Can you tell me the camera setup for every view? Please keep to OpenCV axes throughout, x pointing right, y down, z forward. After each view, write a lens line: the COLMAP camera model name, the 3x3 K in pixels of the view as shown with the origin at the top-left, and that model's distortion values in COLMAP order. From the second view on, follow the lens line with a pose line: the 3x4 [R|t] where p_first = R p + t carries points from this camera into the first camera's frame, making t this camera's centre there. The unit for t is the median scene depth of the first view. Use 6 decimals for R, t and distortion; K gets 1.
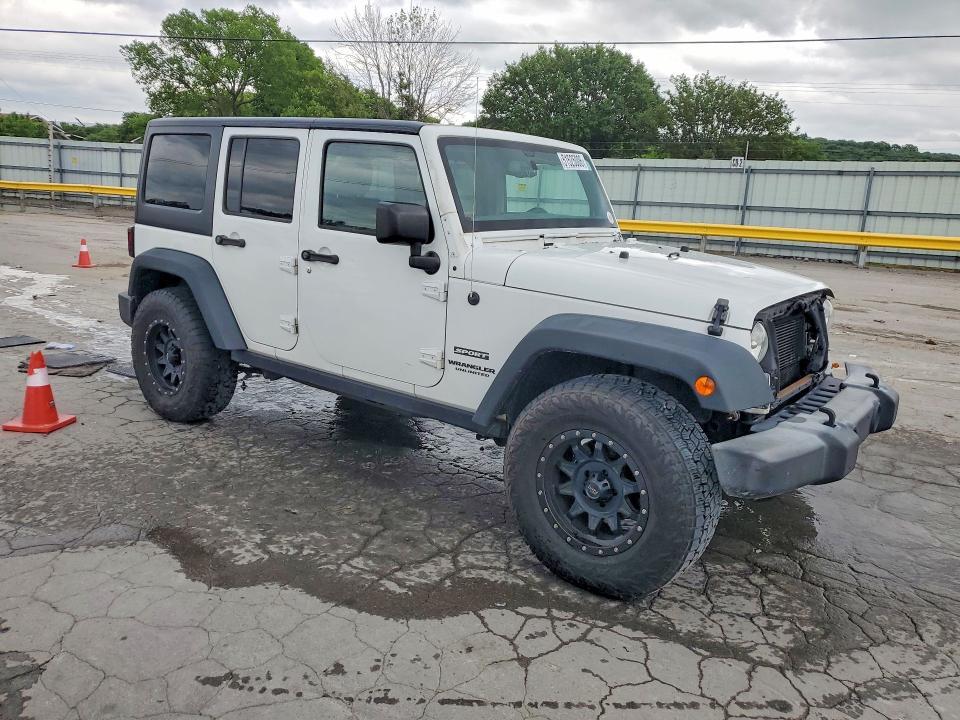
lens RADIAL K [[750.1, 0, 484.2], [0, 750.1, 352.3], [0, 0, 1]] dist [0.030092, -0.014368]
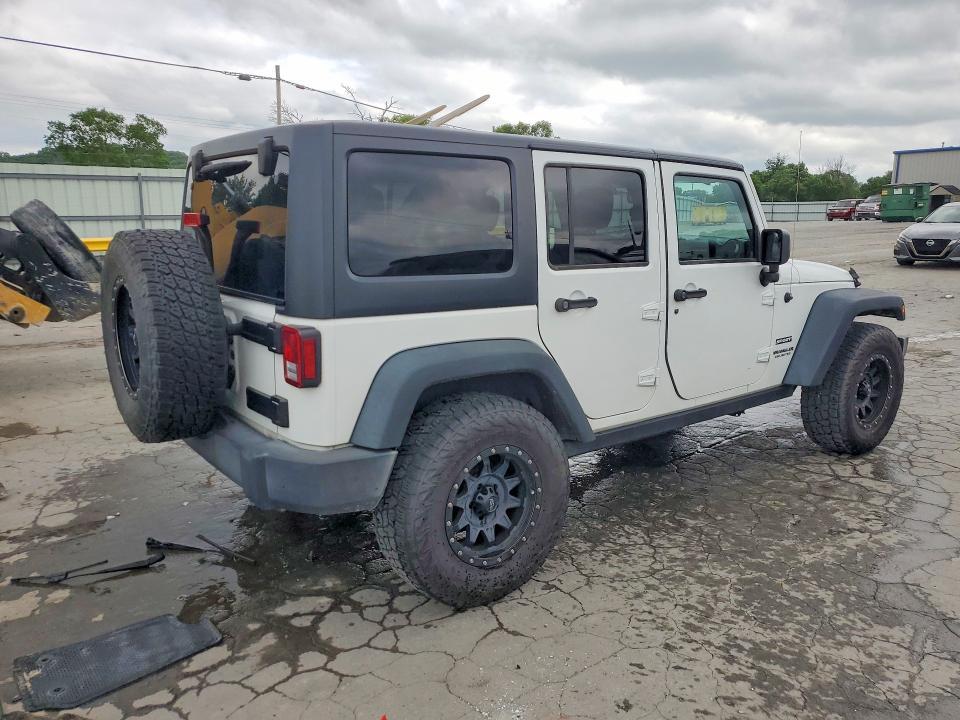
lens RADIAL K [[750.1, 0, 488.3], [0, 750.1, 365.7], [0, 0, 1]] dist [0.030092, -0.014368]
pose [[0.243841, -0.245510, 0.938225, -1.175407], [0.221211, 0.956004, 0.192670, -0.274118], [-0.944249, 0.160565, 0.287423, 0.952929]]
